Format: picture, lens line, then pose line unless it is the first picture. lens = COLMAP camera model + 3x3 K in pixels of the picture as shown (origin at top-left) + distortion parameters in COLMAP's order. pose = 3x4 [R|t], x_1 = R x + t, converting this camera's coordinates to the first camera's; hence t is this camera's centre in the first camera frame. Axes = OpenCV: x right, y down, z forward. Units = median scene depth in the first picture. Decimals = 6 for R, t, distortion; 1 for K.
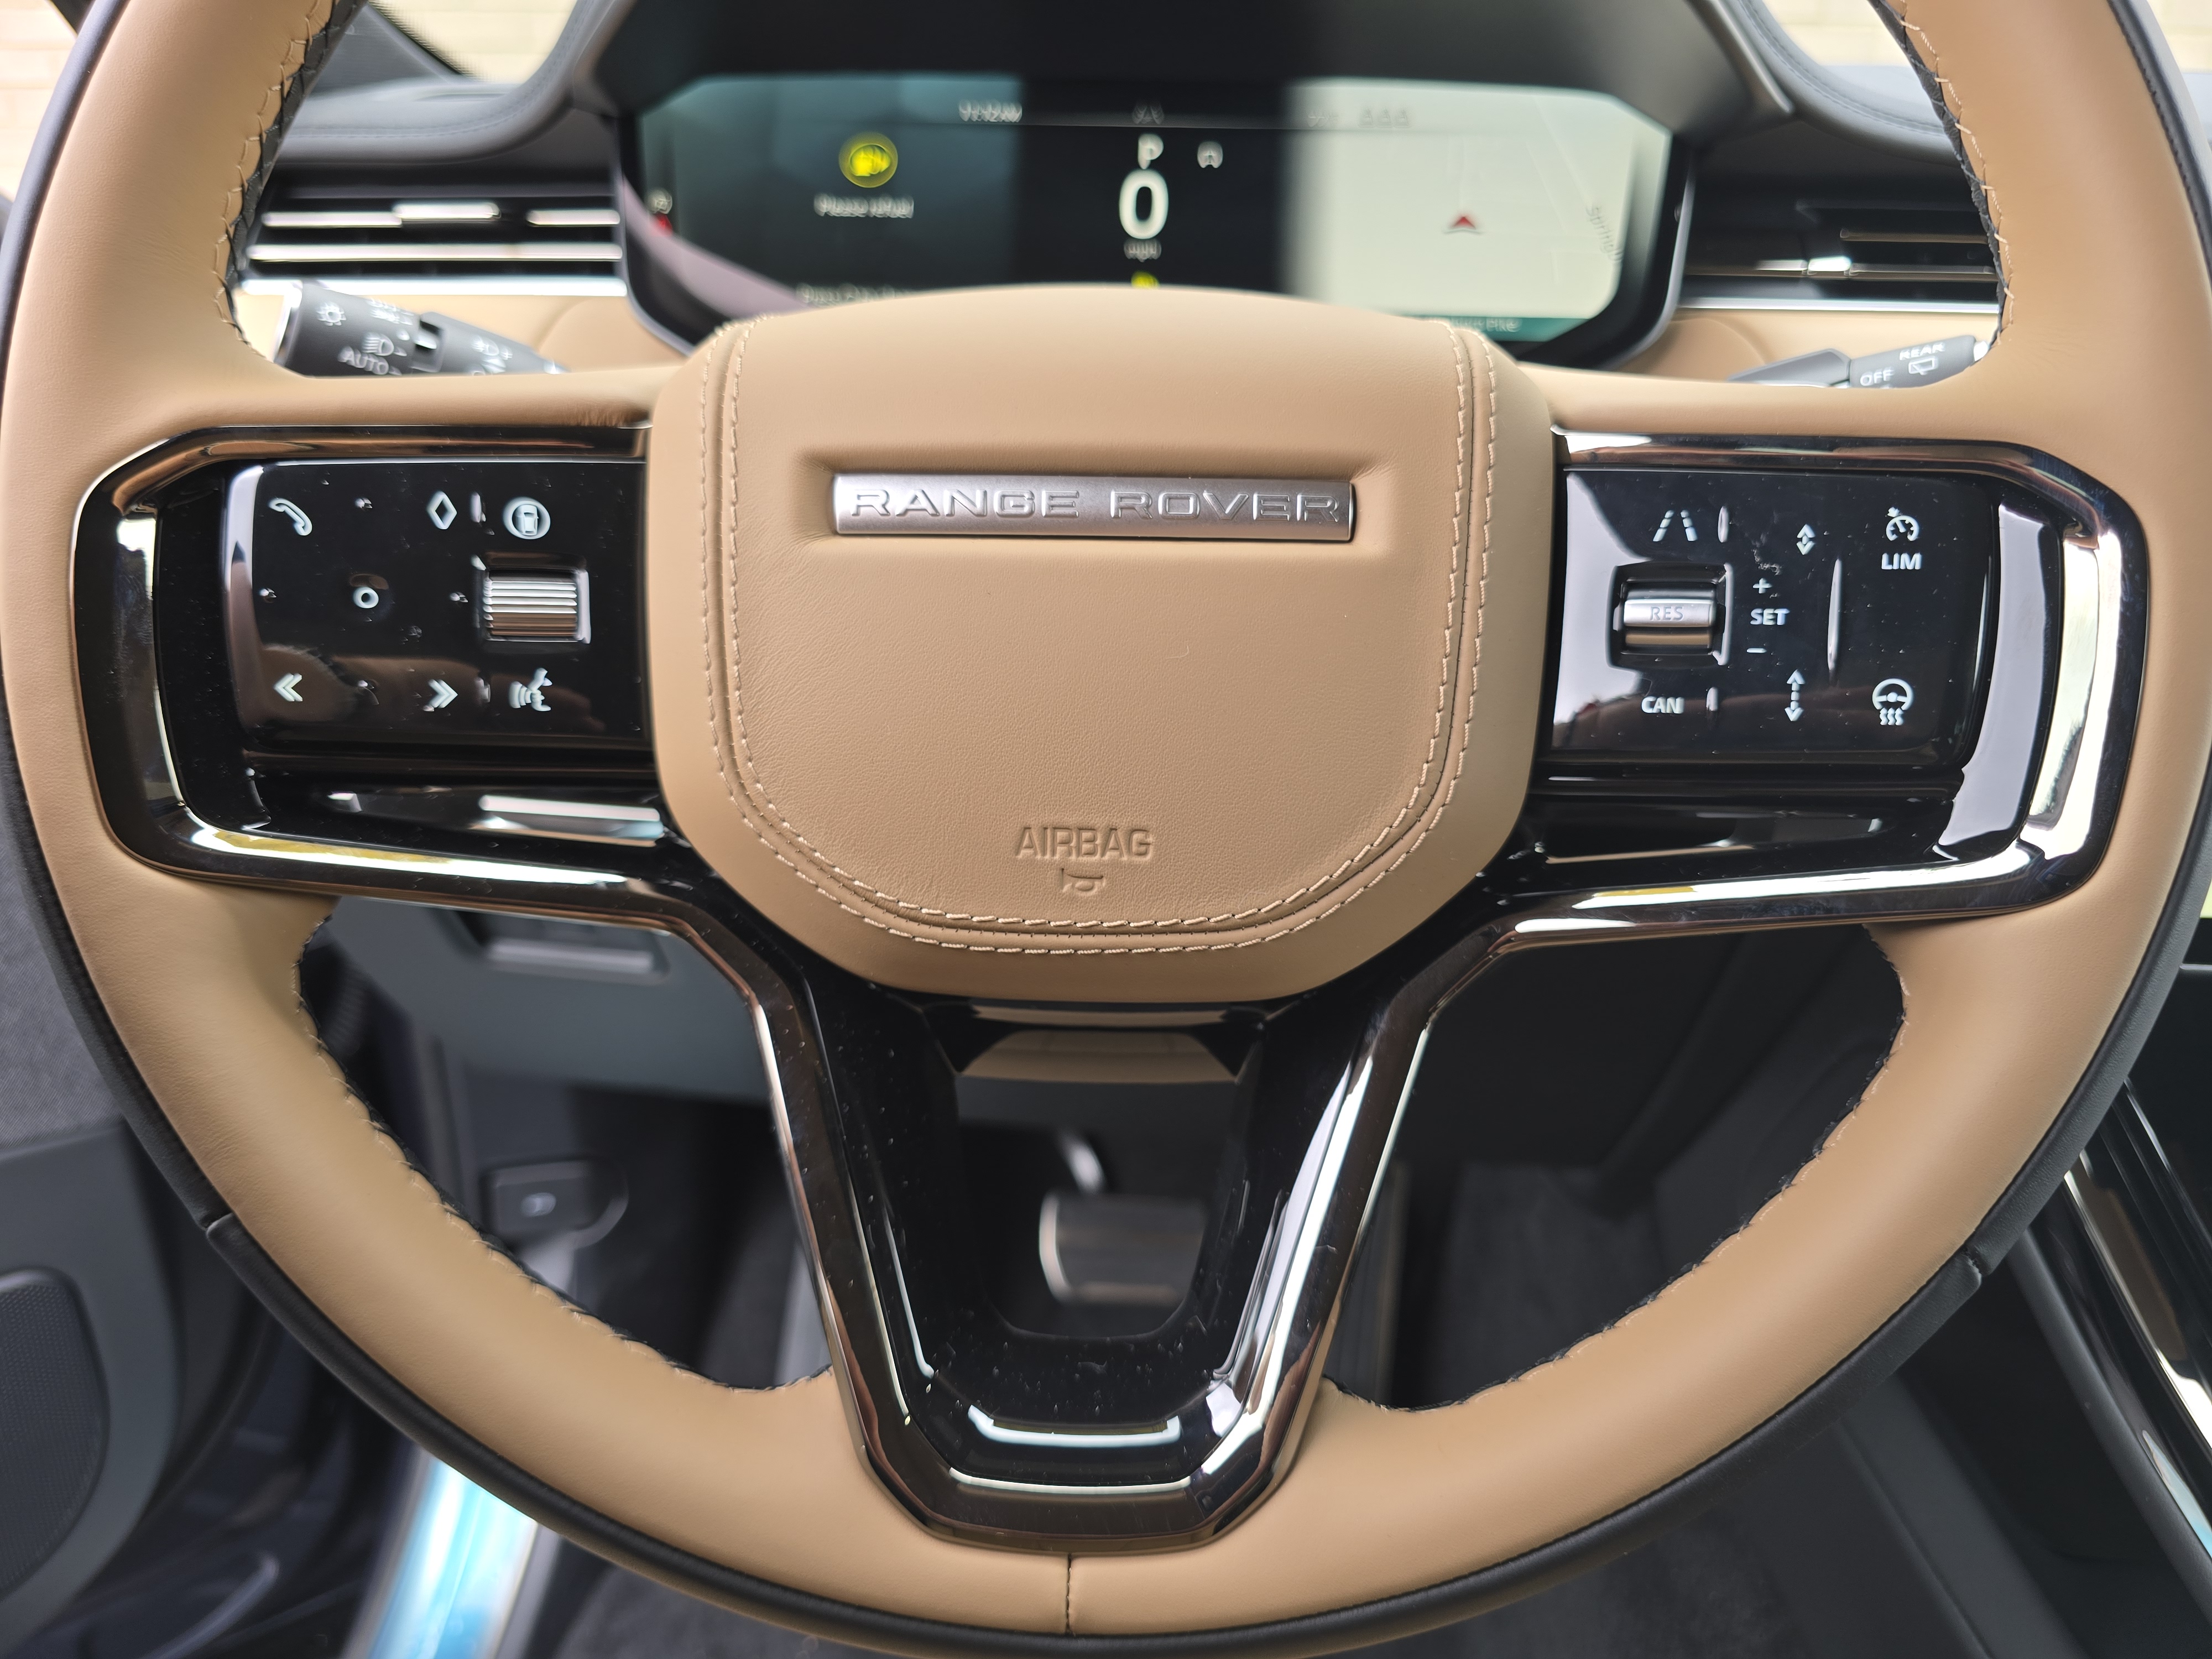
lens RADIAL K [[1508.8, 0, 1105.7], [0, 1508.8, 853.8], [0, 0, 1]] dist [0.053007, -0.042297]
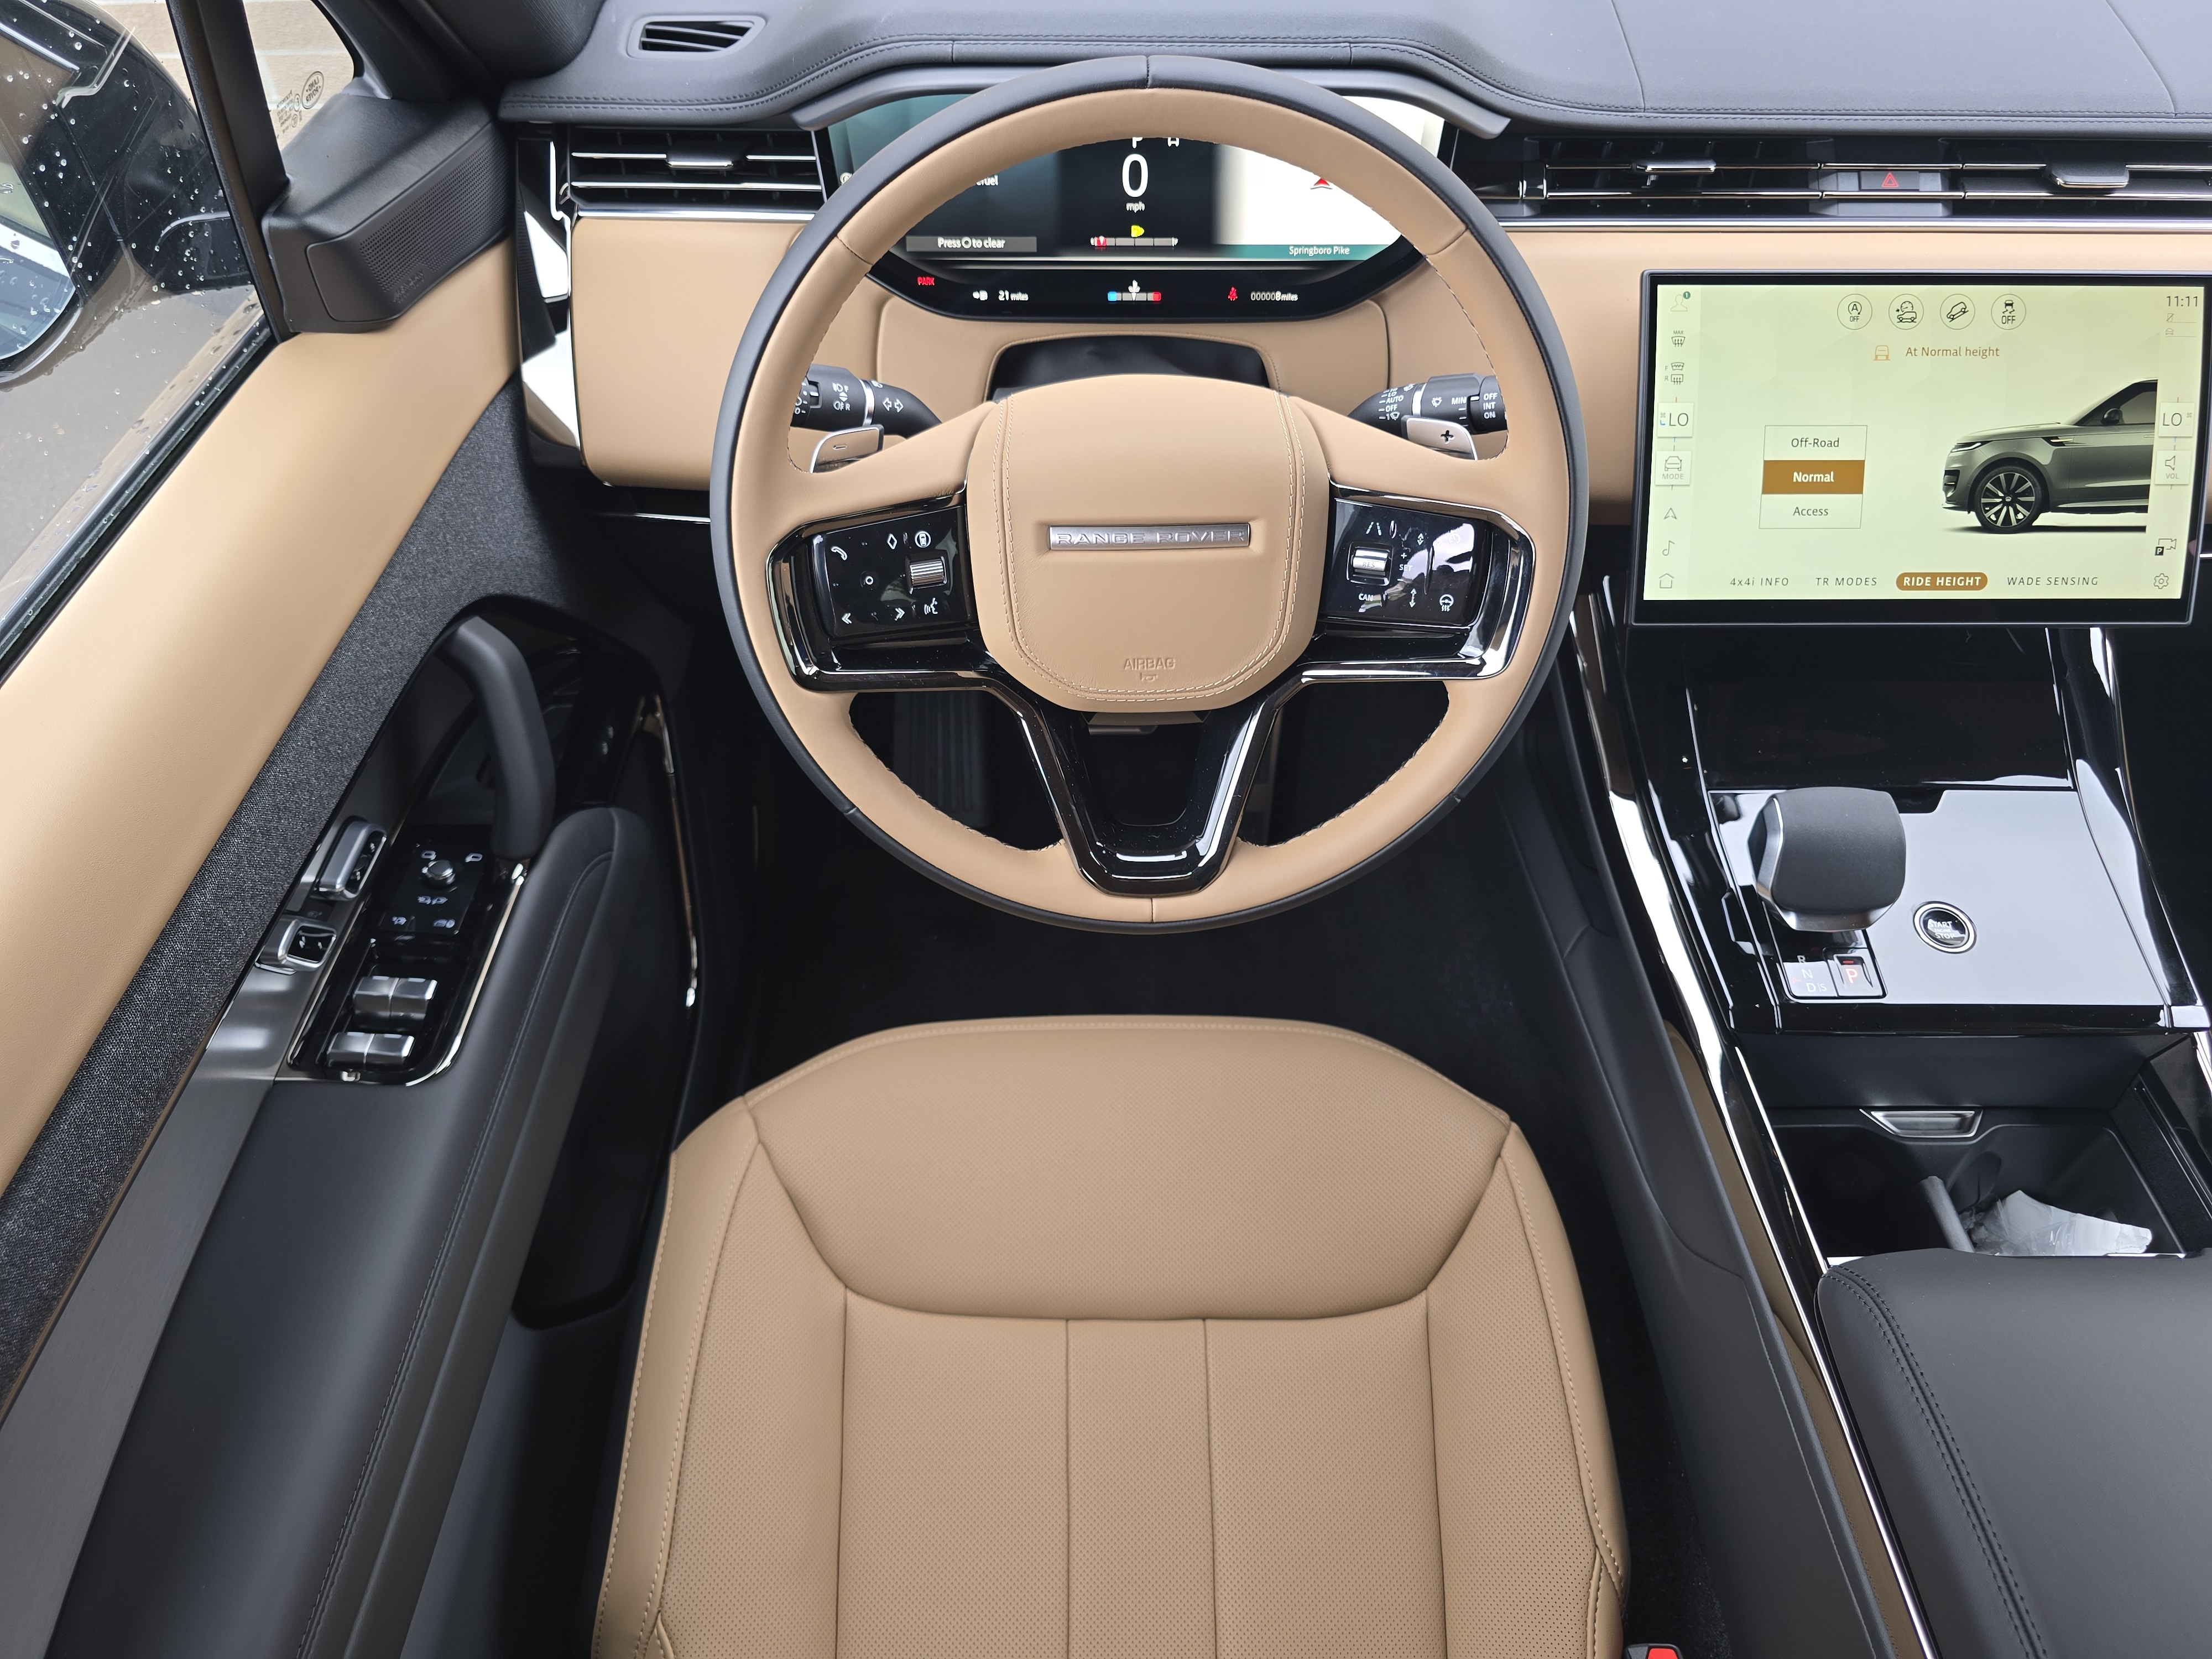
lens RADIAL K [[1508.8, 0, 1124.9], [0, 1508.8, 807.9], [0, 0, 1]] dist [0.053007, -0.042297]
pose [[0.997315, -0.057124, 0.045828, -0.195872], [0.035606, 0.925040, 0.378197, -0.776562], [-0.063997, -0.375550, 0.924590, -1.564263]]
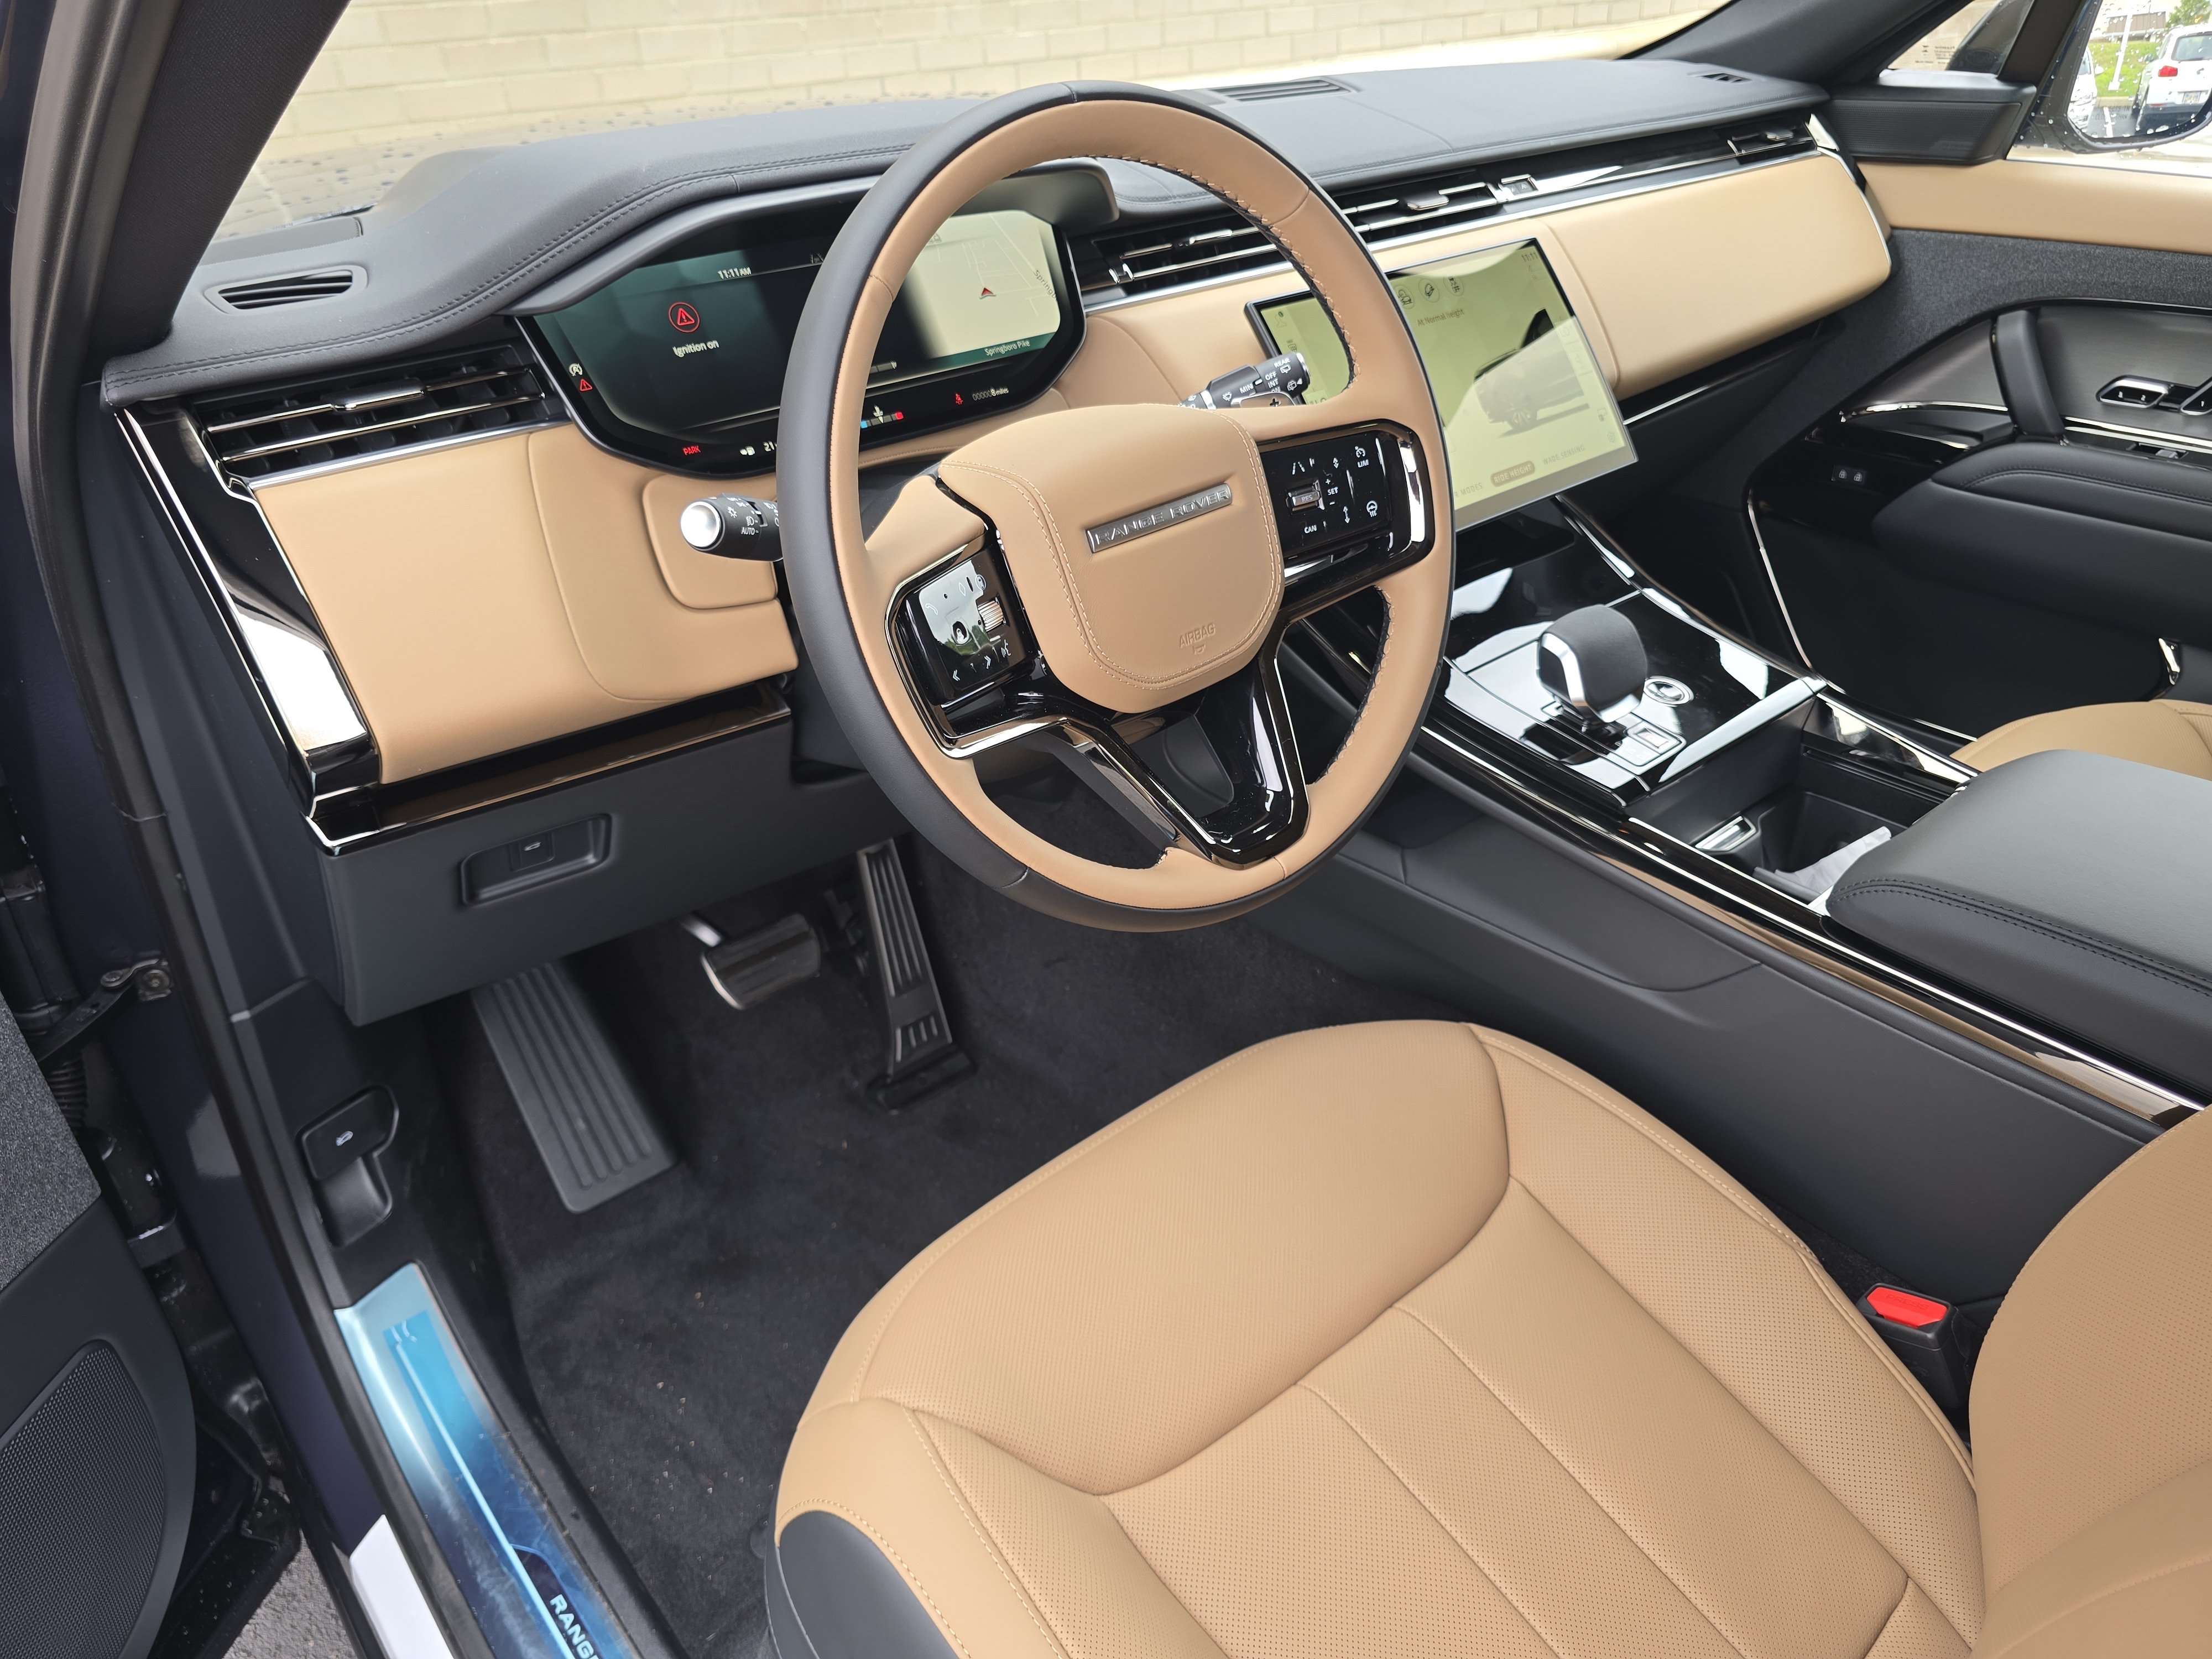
lens RADIAL K [[1508.8, 0, 1114.6], [0, 1508.8, 833.2], [0, 0, 1]] dist [0.053007, -0.042297]
pose [[0.715056, -0.392728, 0.578325, -1.871493], [0.299513, 0.919615, 0.254165, -0.419841], [-0.631654, -0.008527, 0.775204, -1.066578]]
